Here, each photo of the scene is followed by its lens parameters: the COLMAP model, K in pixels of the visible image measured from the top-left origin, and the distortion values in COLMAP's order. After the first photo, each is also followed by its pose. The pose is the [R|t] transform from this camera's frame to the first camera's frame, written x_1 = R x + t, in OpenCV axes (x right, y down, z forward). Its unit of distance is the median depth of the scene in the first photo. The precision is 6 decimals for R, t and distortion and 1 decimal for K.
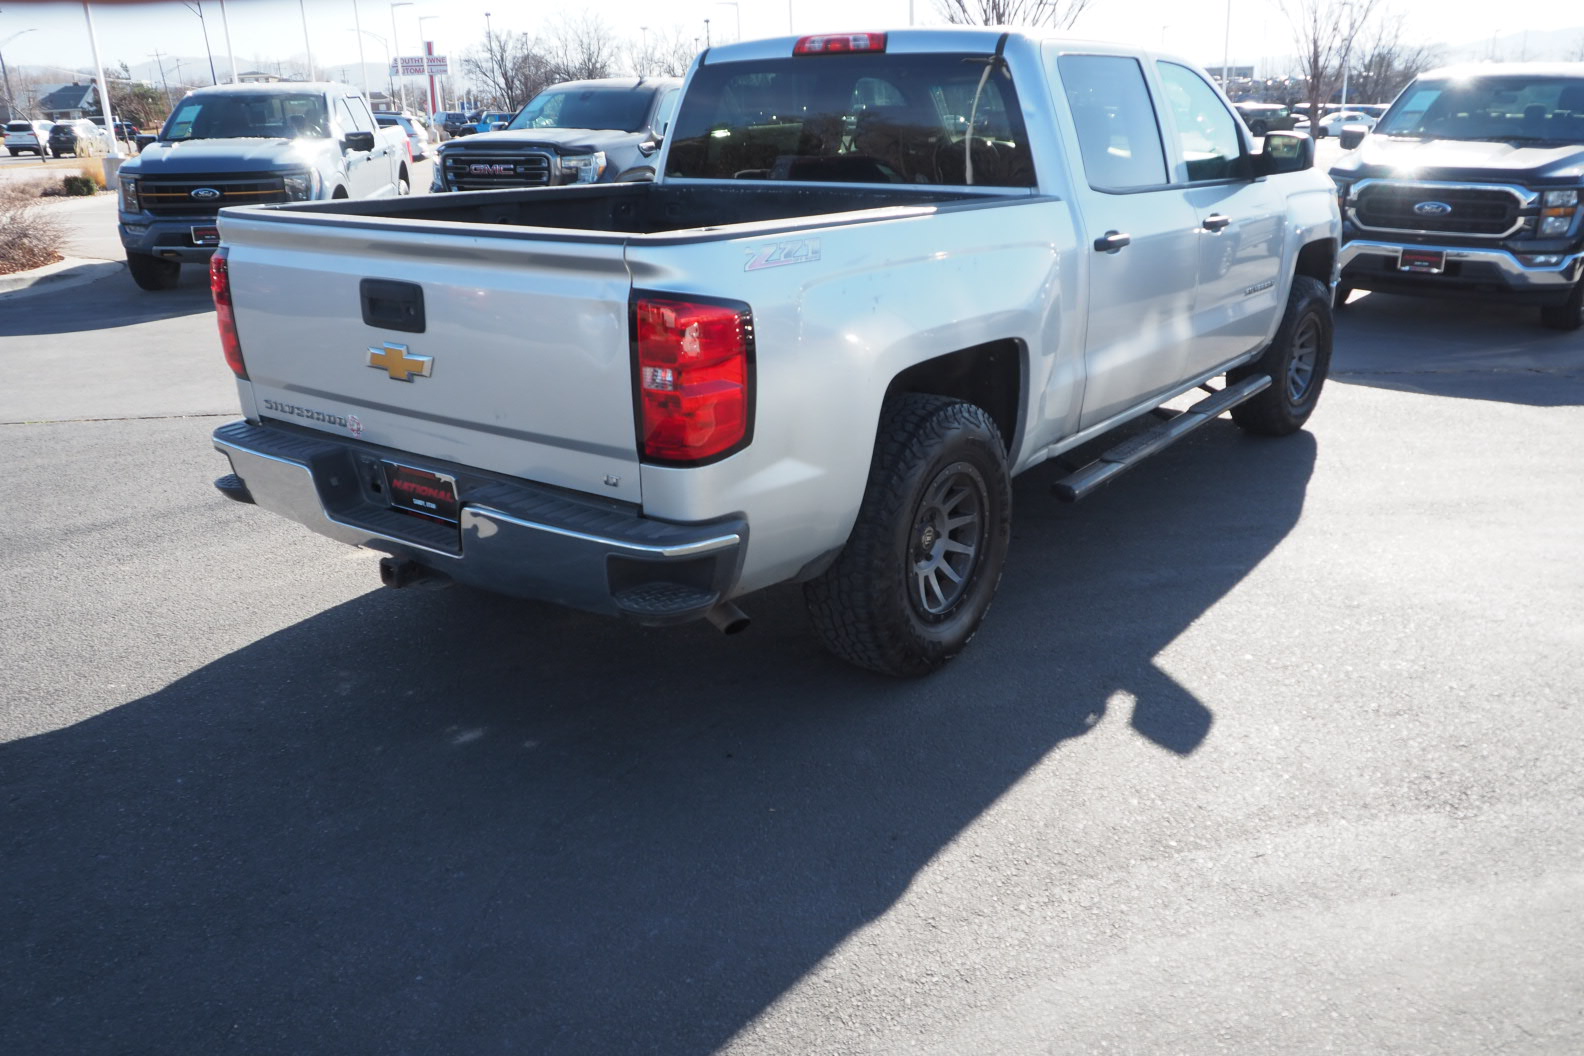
lens RADIAL K [[1225.8, 0, 785.1], [0, 1225.8, 535.2], [0, 0, 1]] dist [-0.002855, -0.005559]
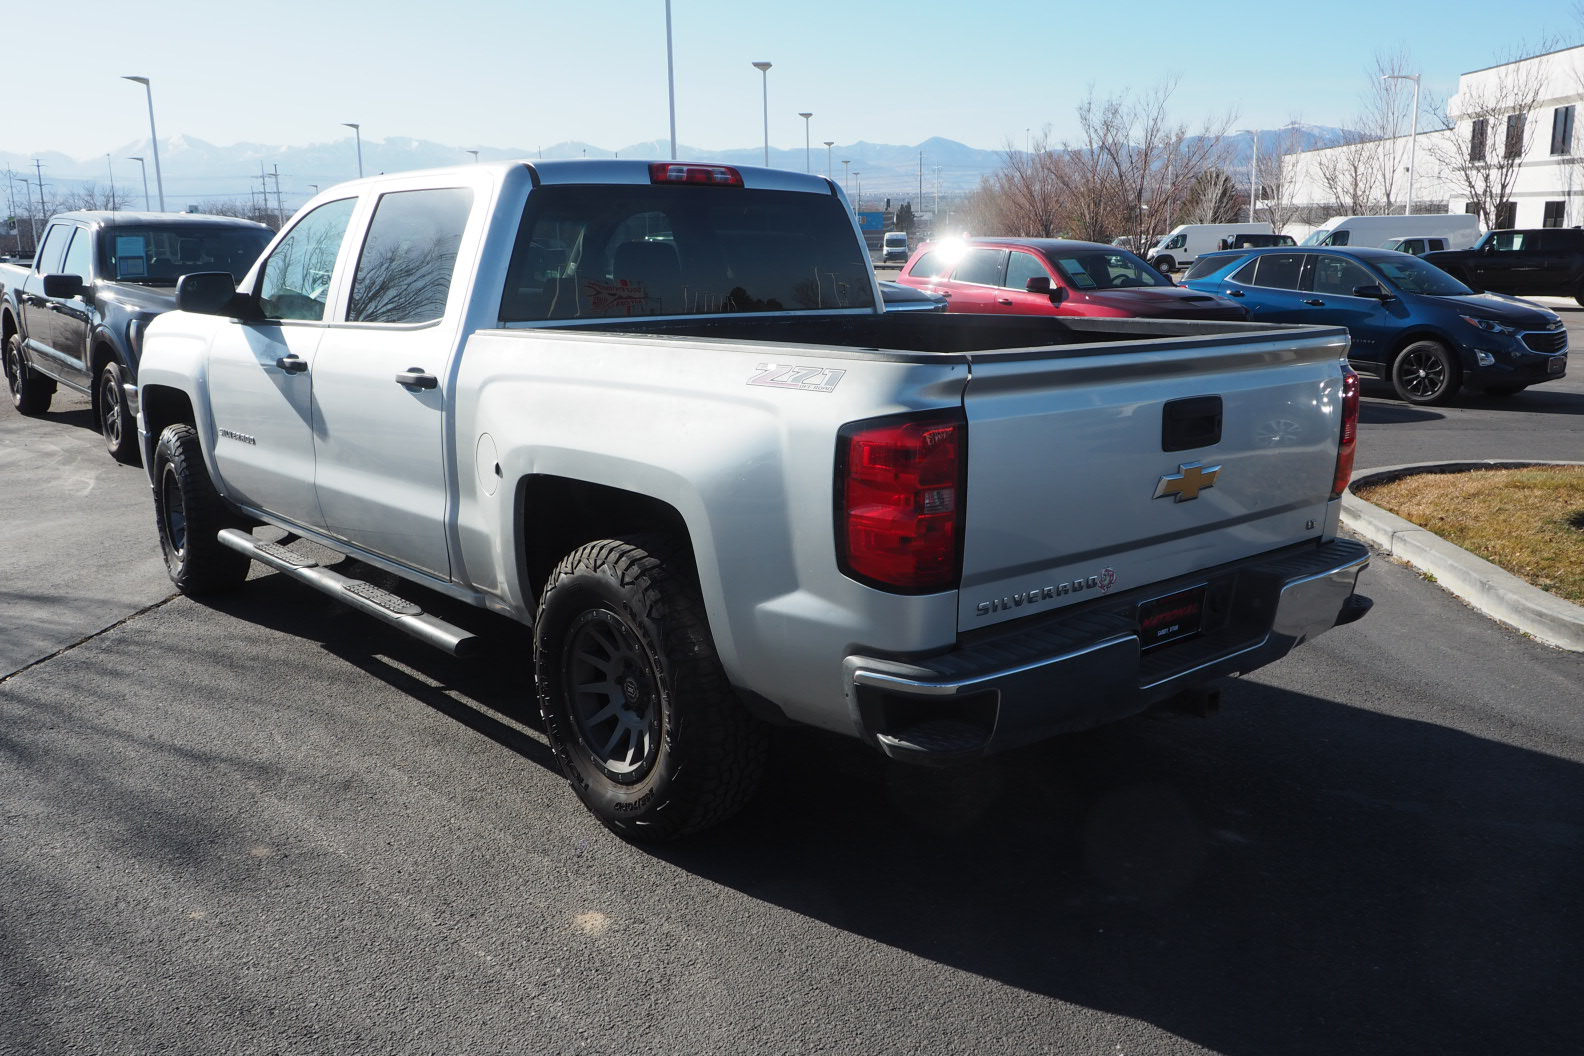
lens RADIAL K [[1343.6, 0, 787.7], [0, 1343.6, 534.4], [0, 0, 1]] dist [-0.017899, 0.009997]
pose [[0.218247, -0.190554, 0.957109, -1.279948], [0.317924, 0.941131, 0.114878, -0.295206], [-0.922655, 0.279216, 0.265981, 0.928091]]
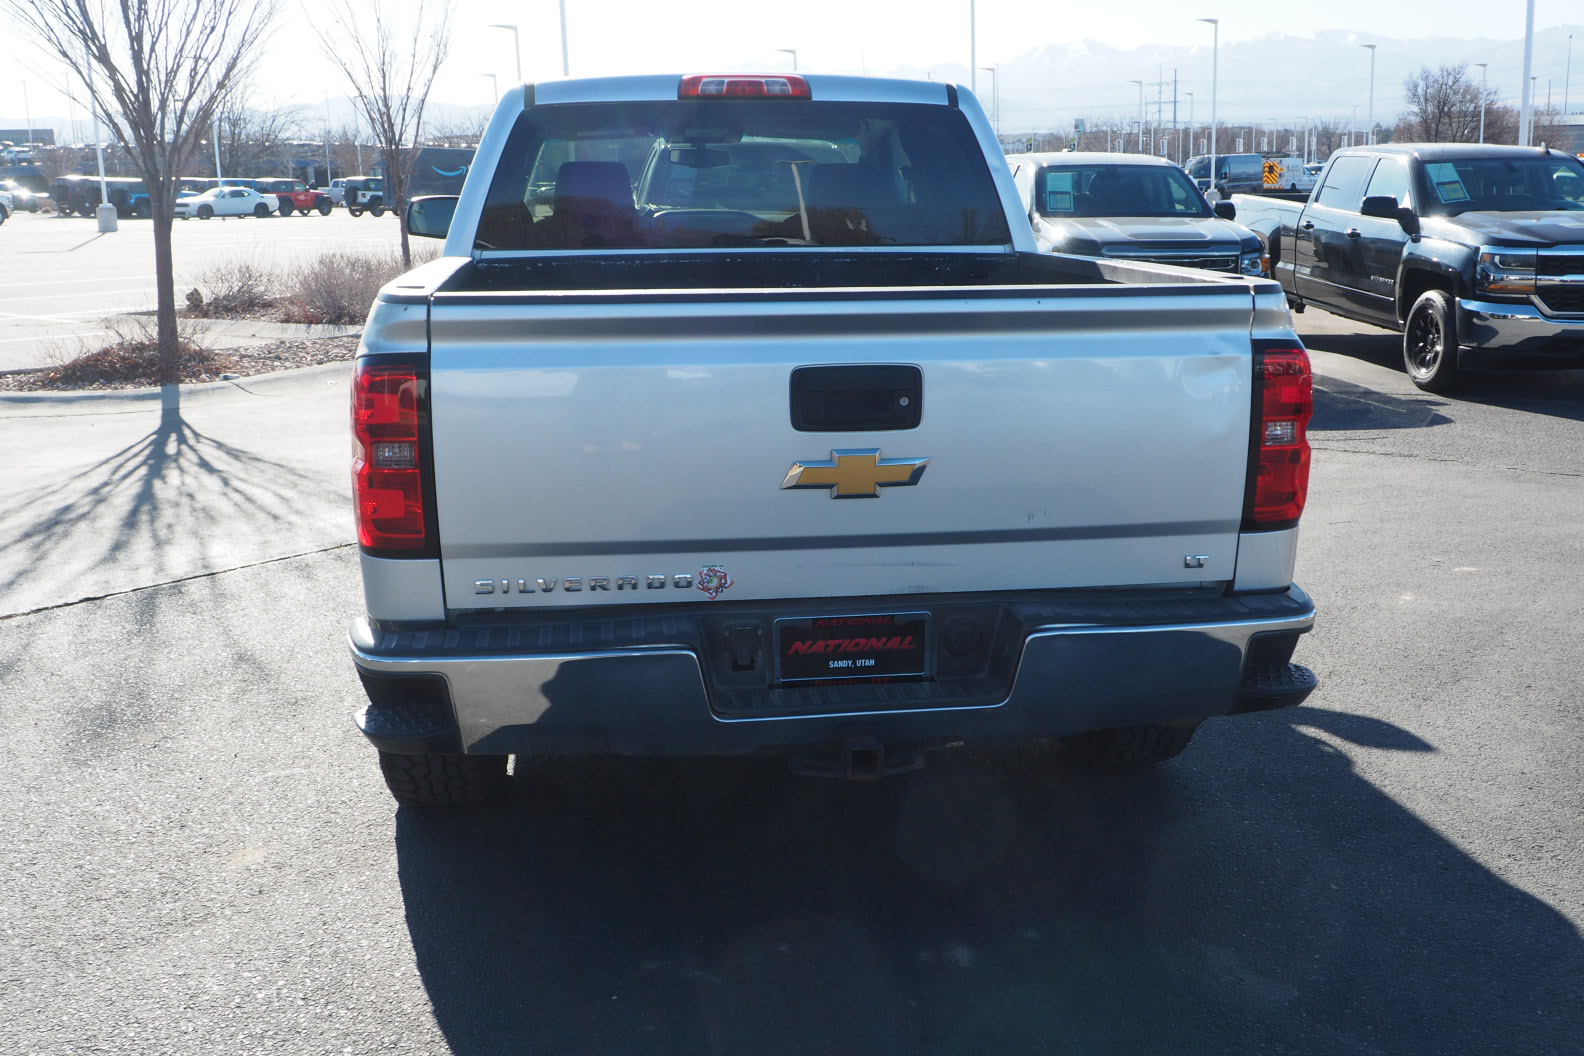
lens RADIAL K [[1648.1, 0, 791.8], [0, 1648.1, 517.5], [0, 0, 1]] dist [-0.017716, 0.000000]
pose [[0.719438, -0.134364, 0.681436, -0.940483], [0.224741, 0.973363, -0.045349, -0.070982], [-0.657191, 0.185772, 0.730472, 0.266831]]
